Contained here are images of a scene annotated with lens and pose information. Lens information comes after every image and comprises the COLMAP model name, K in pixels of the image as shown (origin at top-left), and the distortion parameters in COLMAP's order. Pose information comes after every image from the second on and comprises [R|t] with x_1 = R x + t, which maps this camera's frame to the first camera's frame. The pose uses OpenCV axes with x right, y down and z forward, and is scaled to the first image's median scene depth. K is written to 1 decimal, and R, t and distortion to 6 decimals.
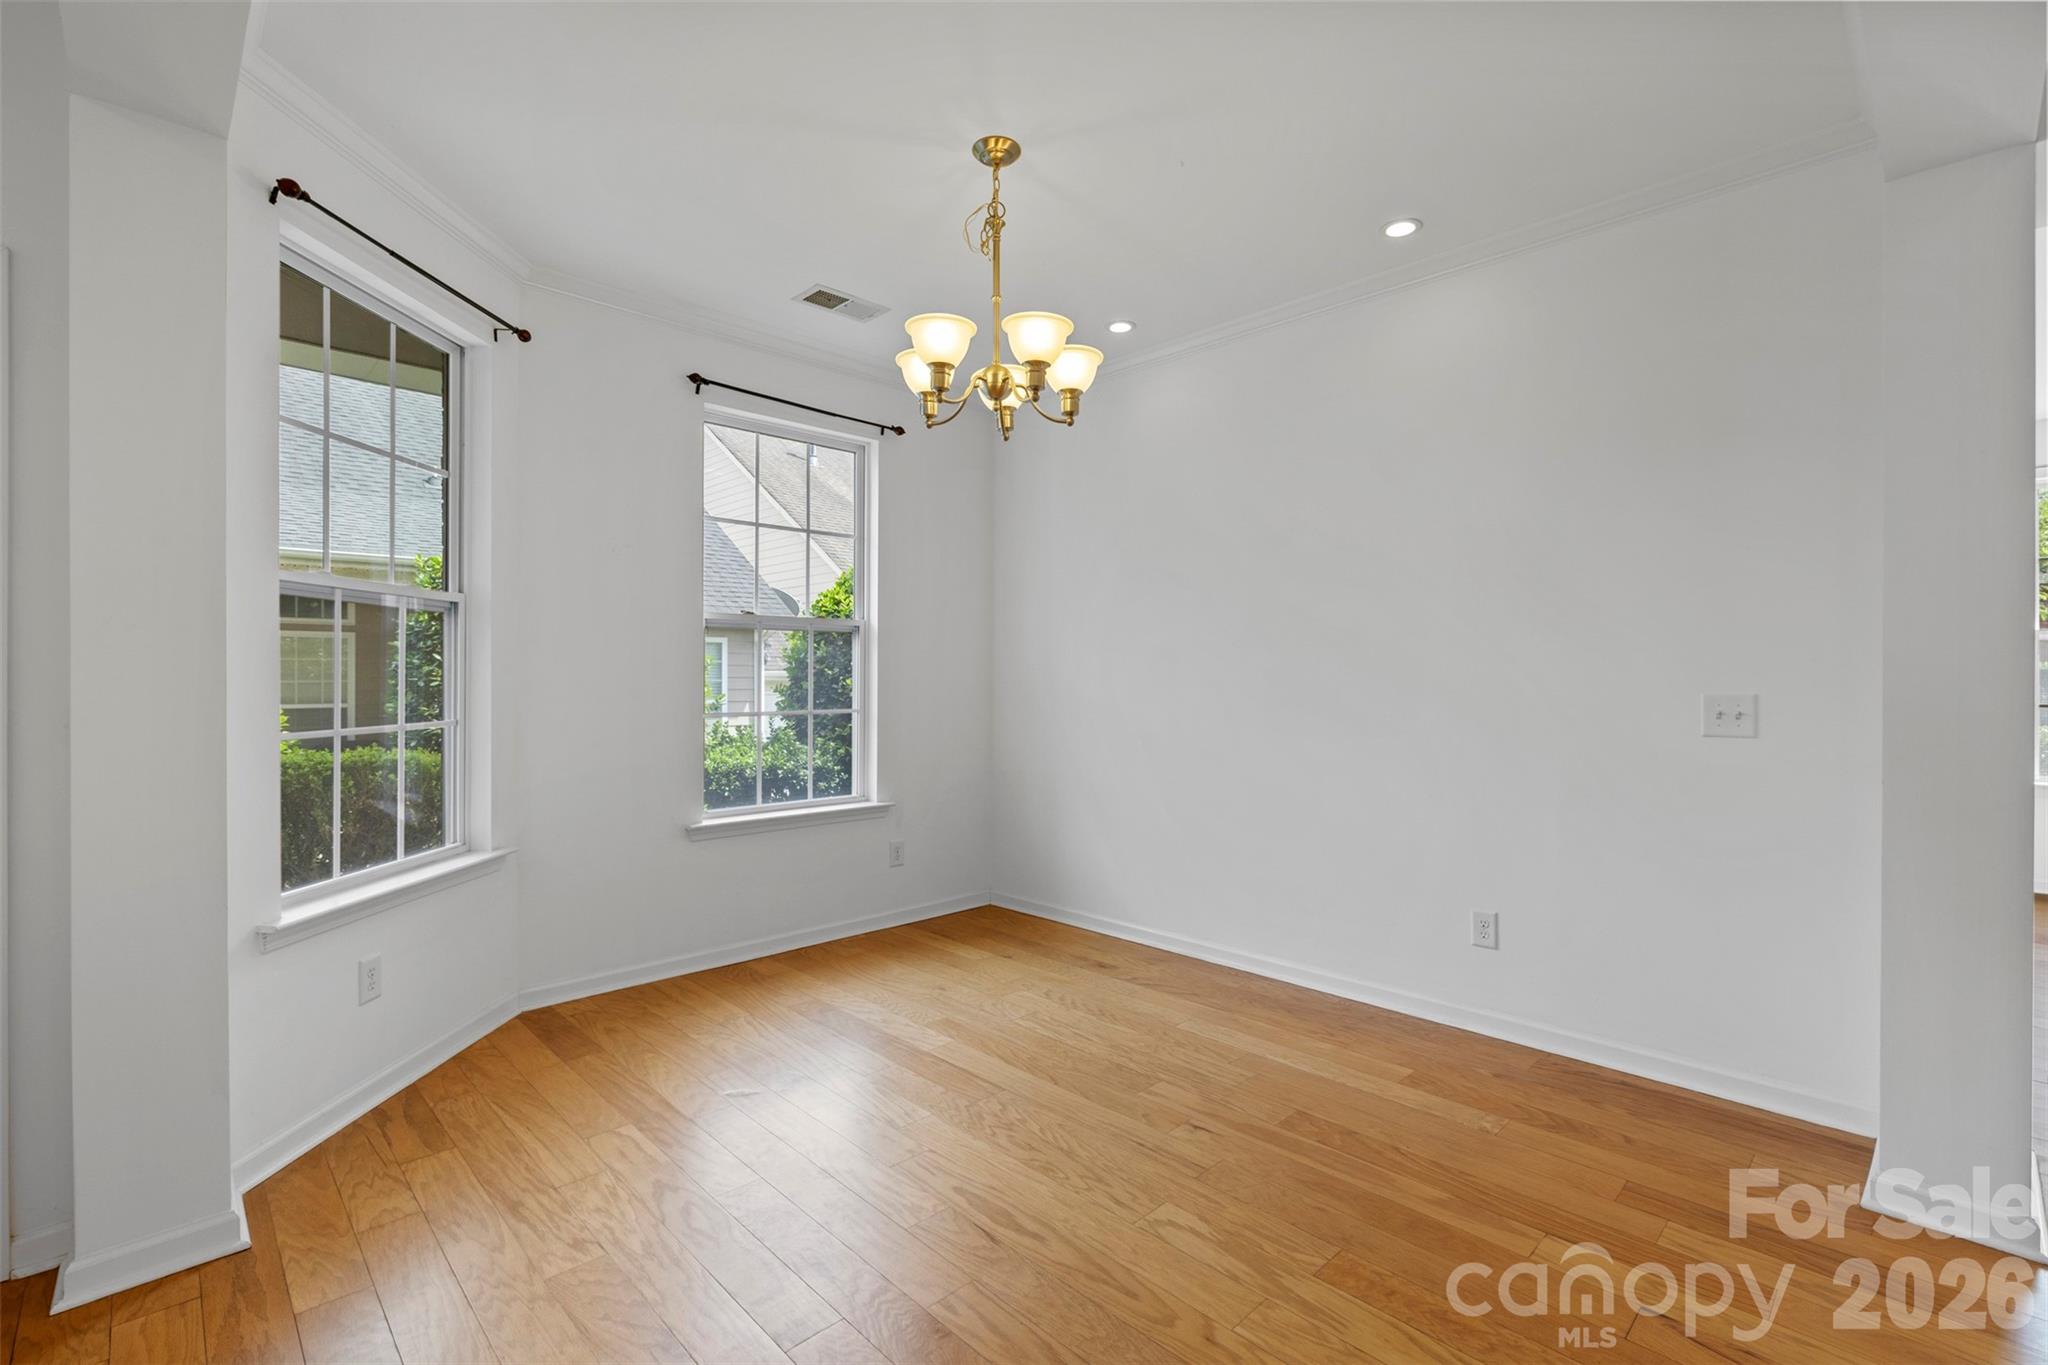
lens RADIAL K [[913.3, 0, 1028.4], [0, 913.3, 670.8], [0, 0, 1]] dist [-0.003198, -0.000358]
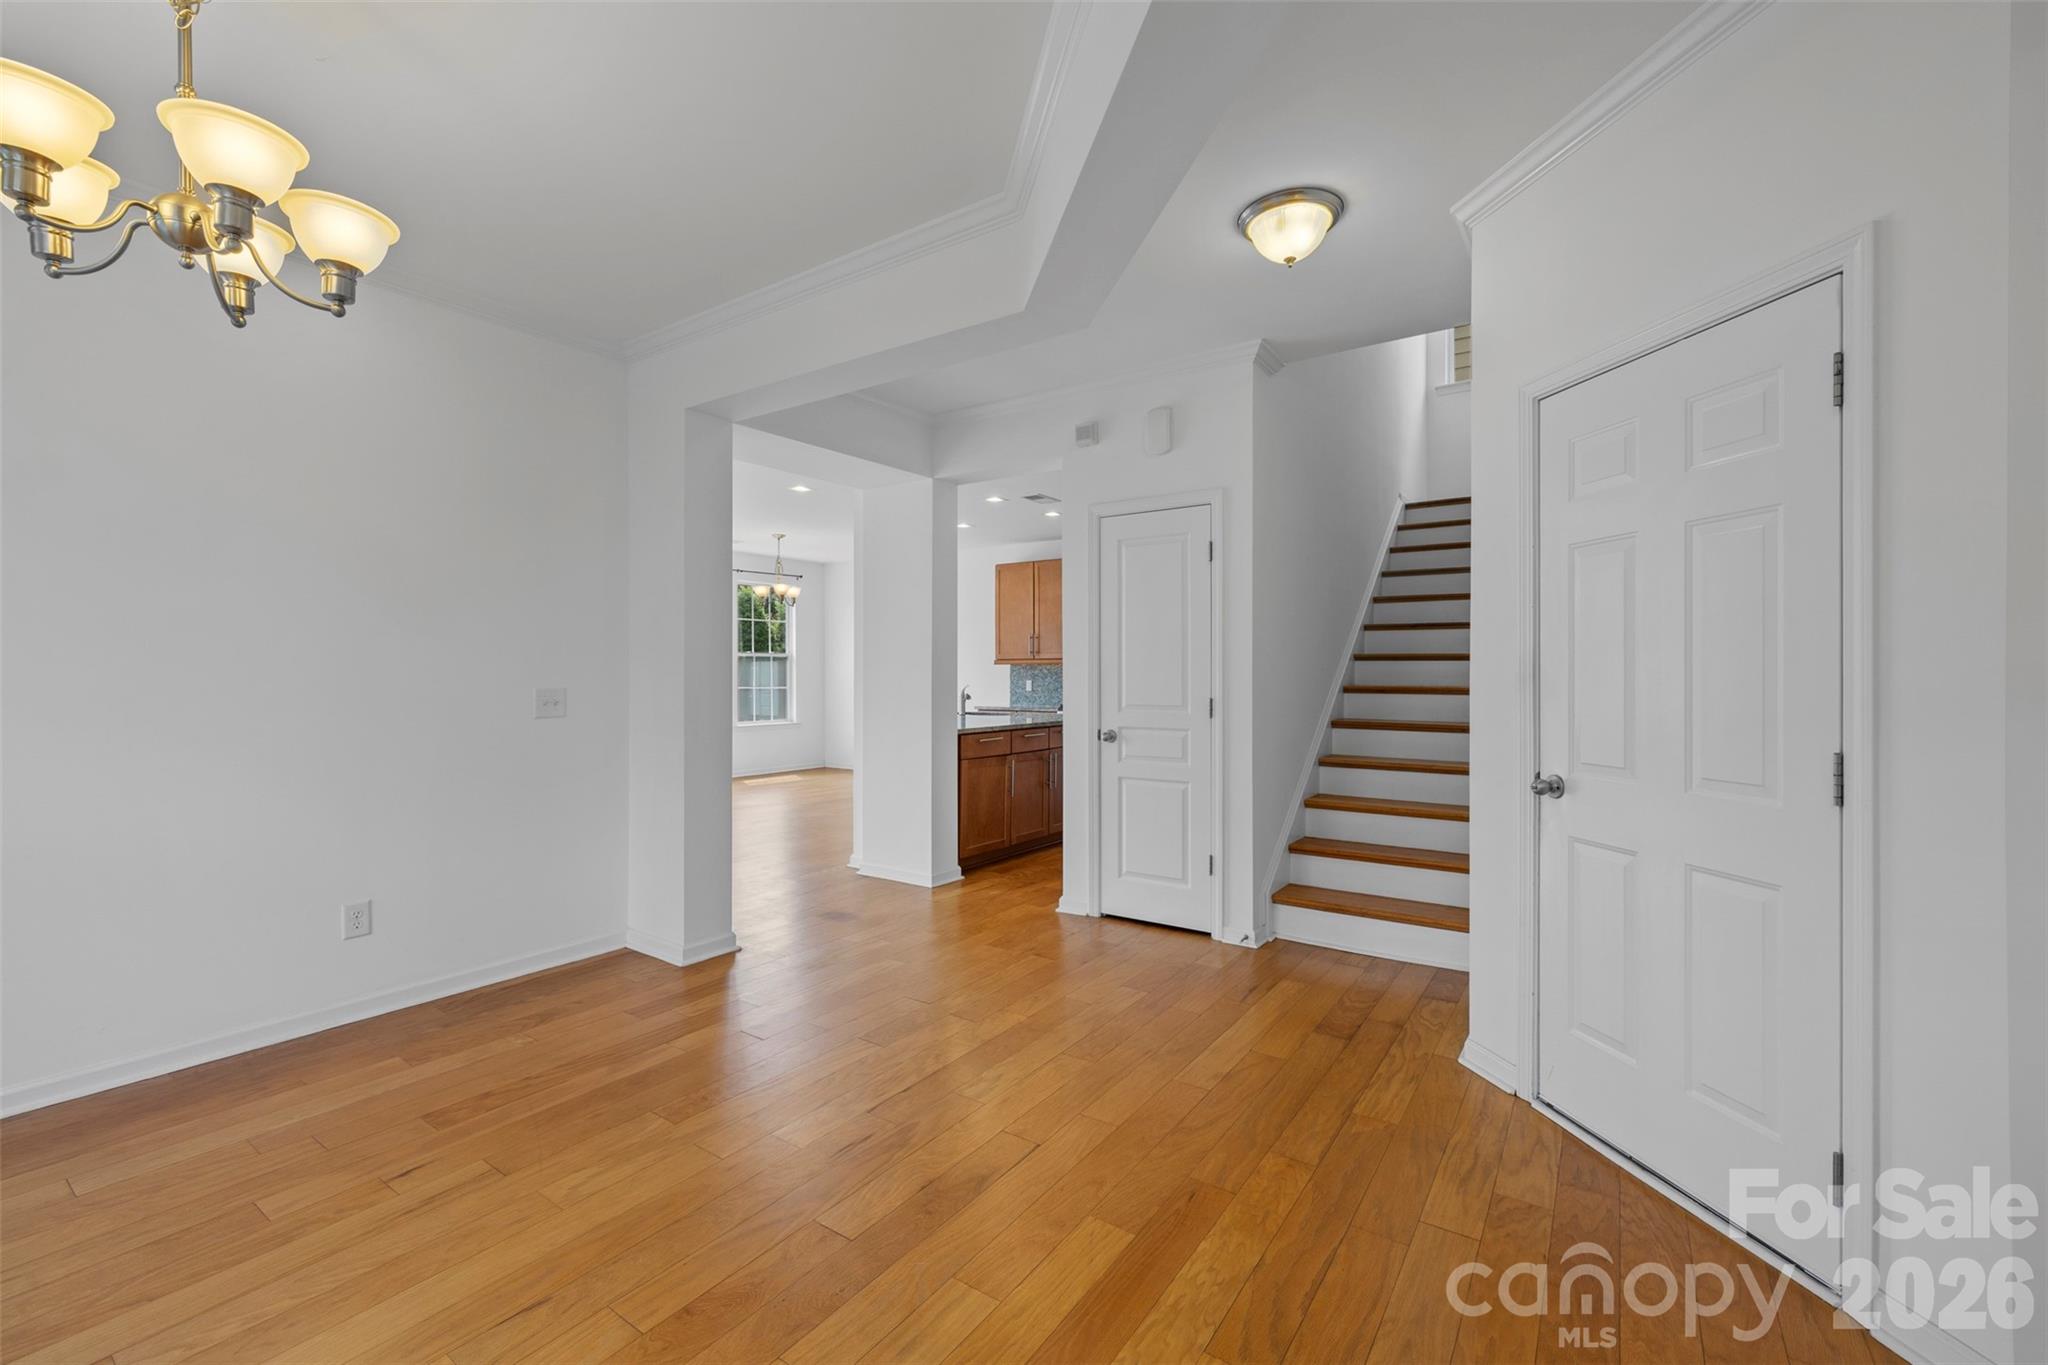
lens RADIAL K [[879.7, 0, 1024.5], [0, 879.7, 679.7], [0, 0, 1]] dist [0.003991, 0.000553]
pose [[-0.201882, -0.003669, 0.979403, -0.712788], [-0.005162, 0.999983, 0.002682, 0.004430], [-0.979396, -0.004515, -0.201897, 0.517928]]
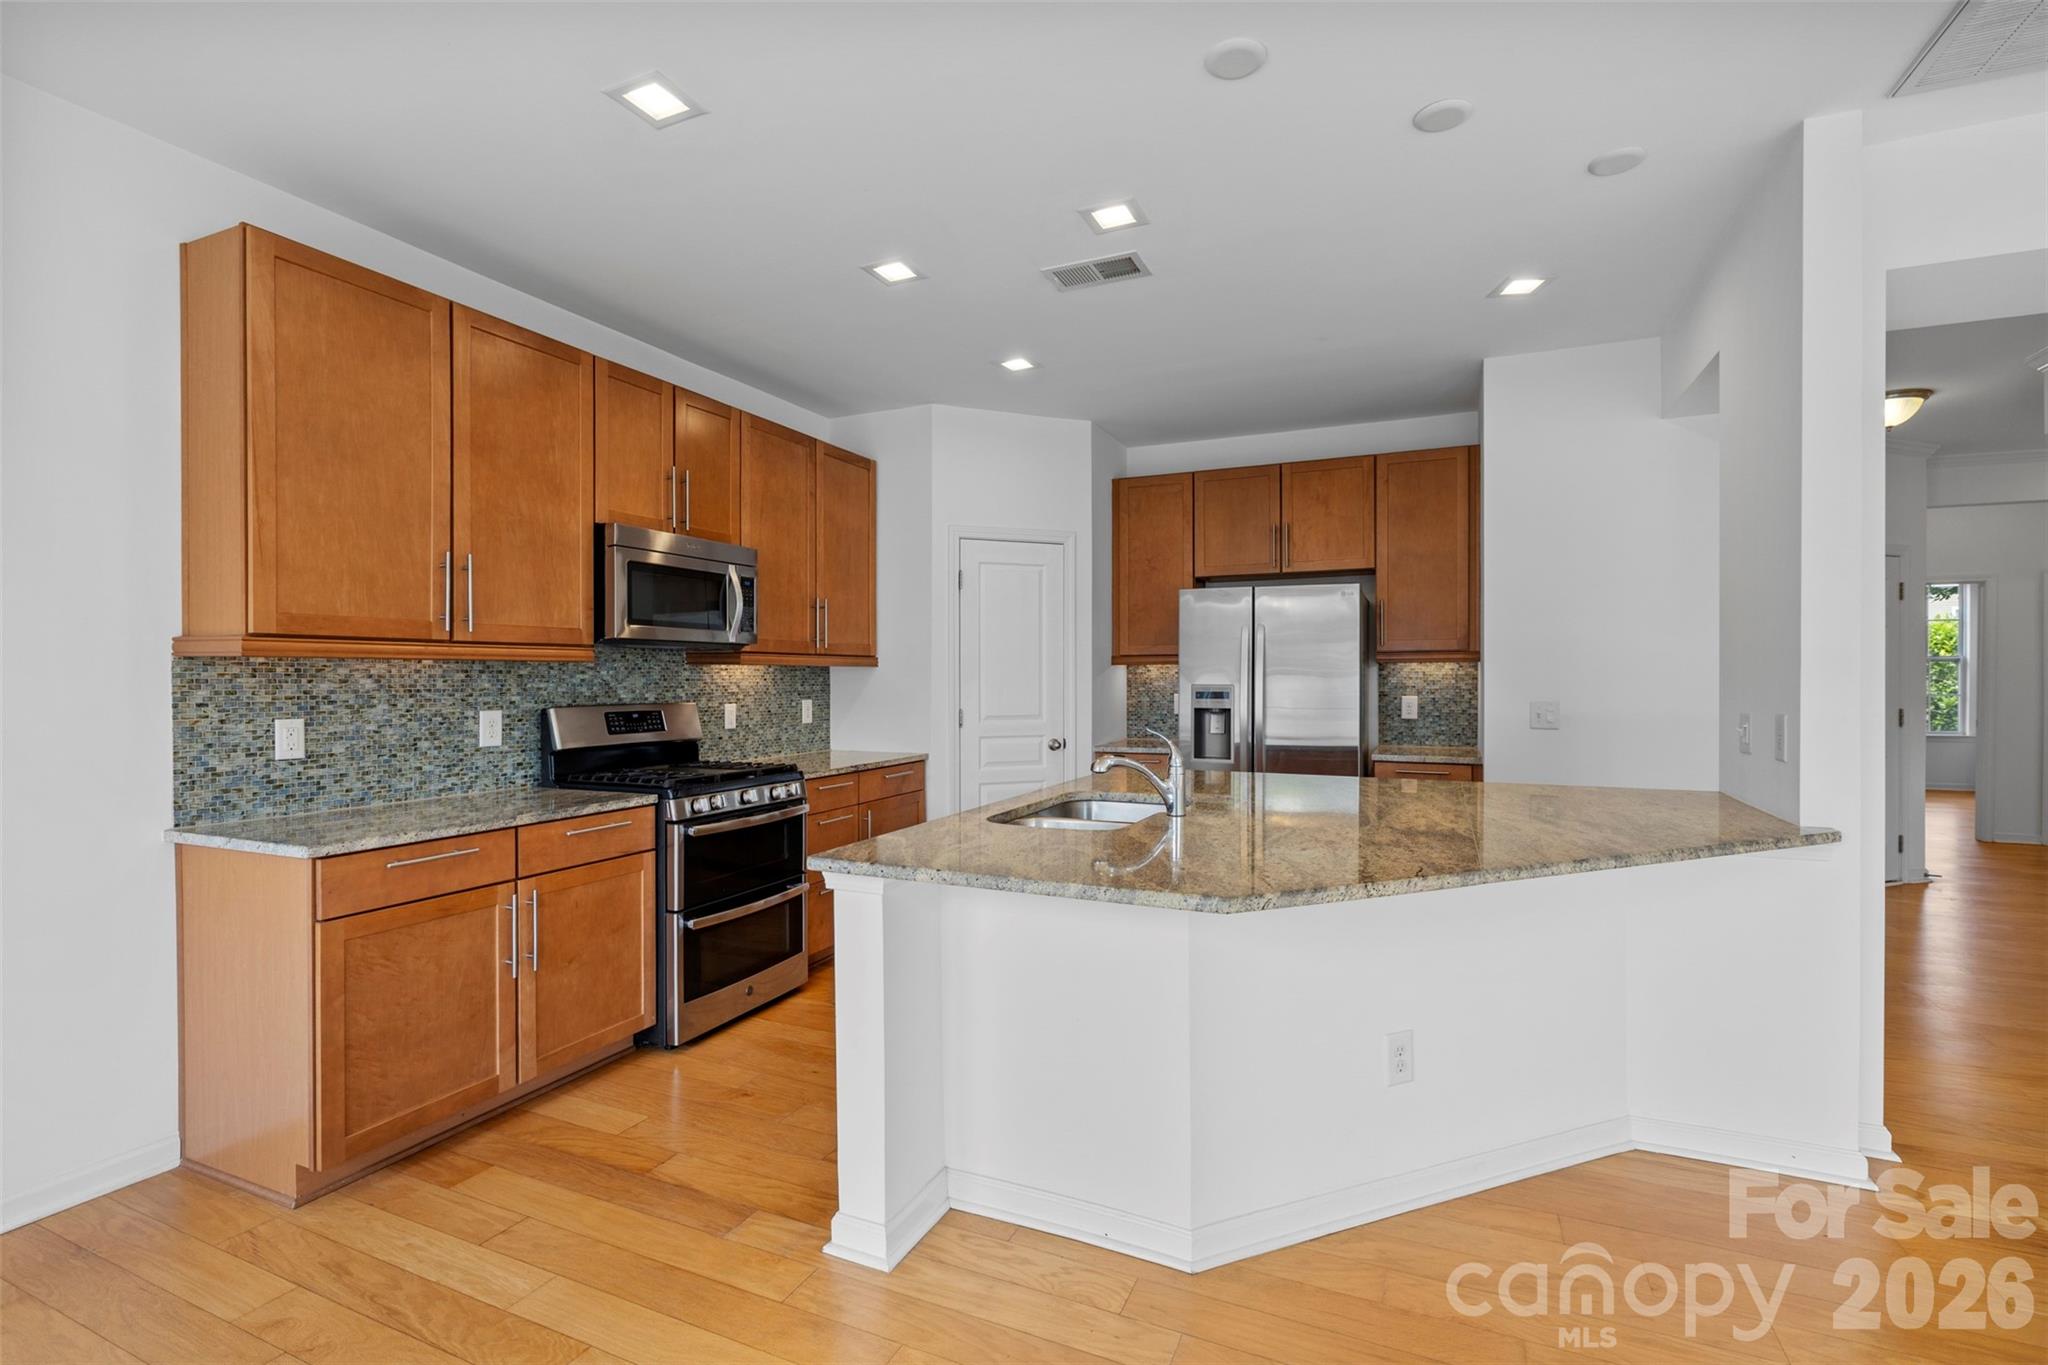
lens RADIAL K [[922.6, 0, 1028.8], [0, 922.6, 681.8], [0, 0, 1]] dist [-0.003672, -0.000068]
pose [[-0.925320, 0.005578, -0.379147, 2.350015], [0.004702, 0.999984, 0.003236, -0.022048], [0.379158, 0.001212, -0.925331, 0.970978]]
